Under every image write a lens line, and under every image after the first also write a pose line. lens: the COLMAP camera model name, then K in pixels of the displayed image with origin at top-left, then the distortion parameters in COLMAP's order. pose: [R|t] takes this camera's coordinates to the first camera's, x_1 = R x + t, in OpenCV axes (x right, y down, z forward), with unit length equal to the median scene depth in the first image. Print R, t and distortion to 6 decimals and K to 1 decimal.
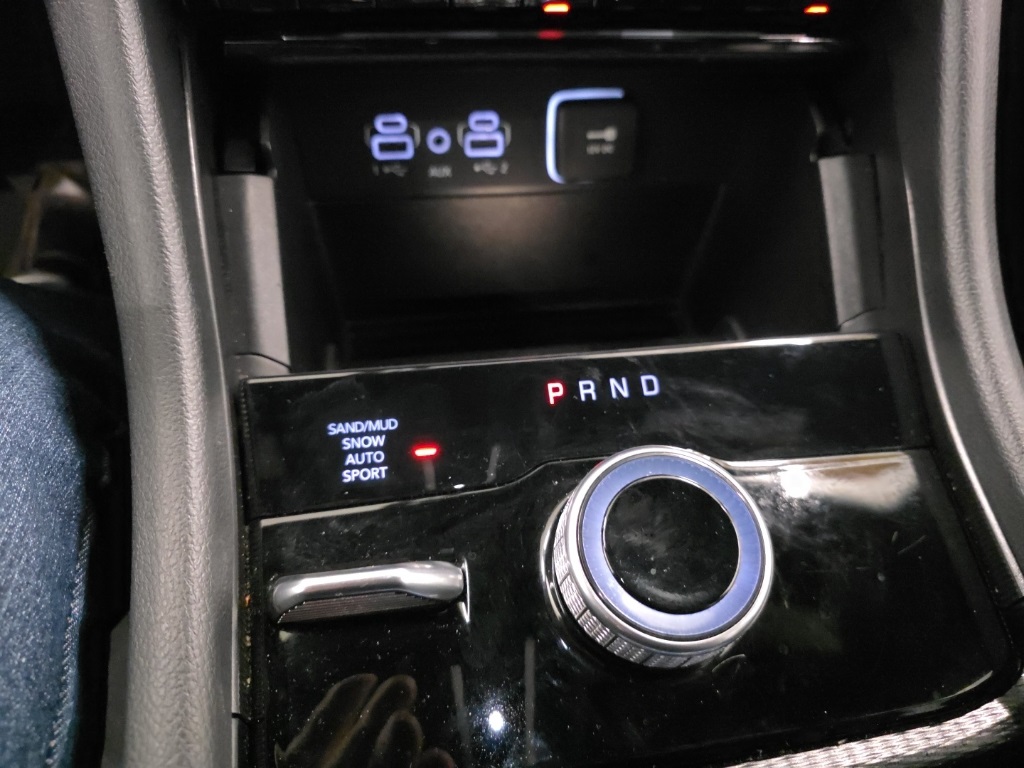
lens RADIAL K [[669.2, 0, 514.3], [0, 669.2, 375.2], [0, 0, 1]] dist [0.050579, -0.039759]
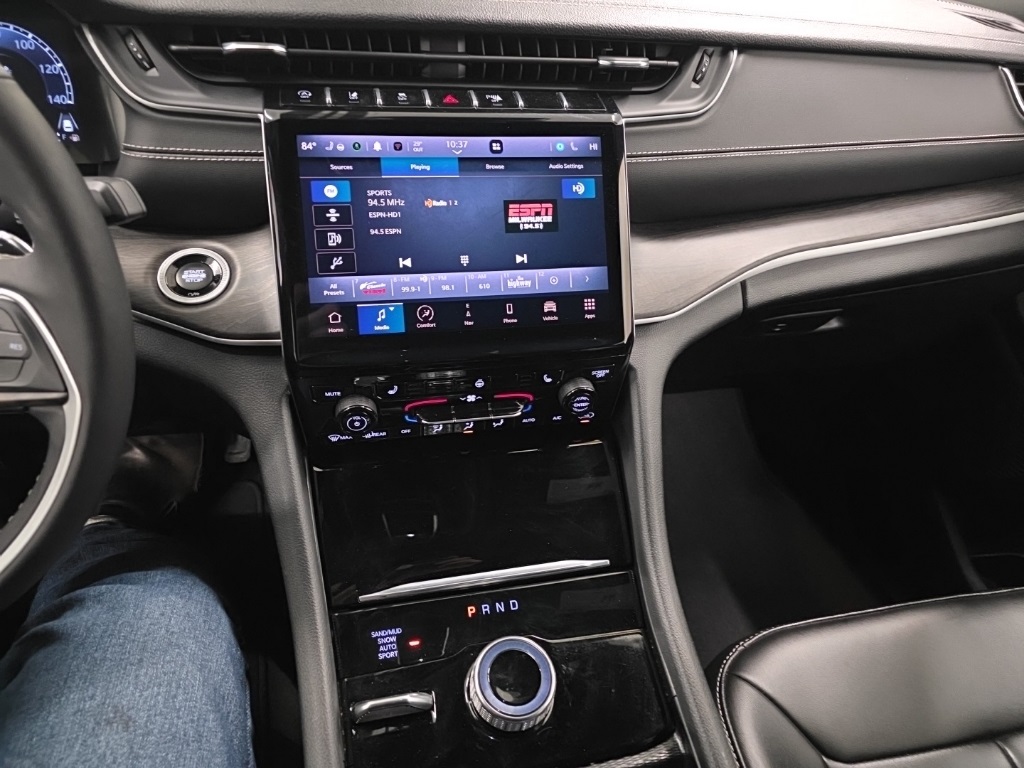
lens RADIAL K [[668.4, 0, 505.6], [0, 668.4, 384.2], [0, 0, 1]] dist [0.052515, -0.043578]
pose [[0.997332, -0.025766, 0.068306, 0.044437], [0.040068, 0.975323, -0.217119, -0.238589], [-0.061027, 0.219276, 0.973752, -1.467630]]
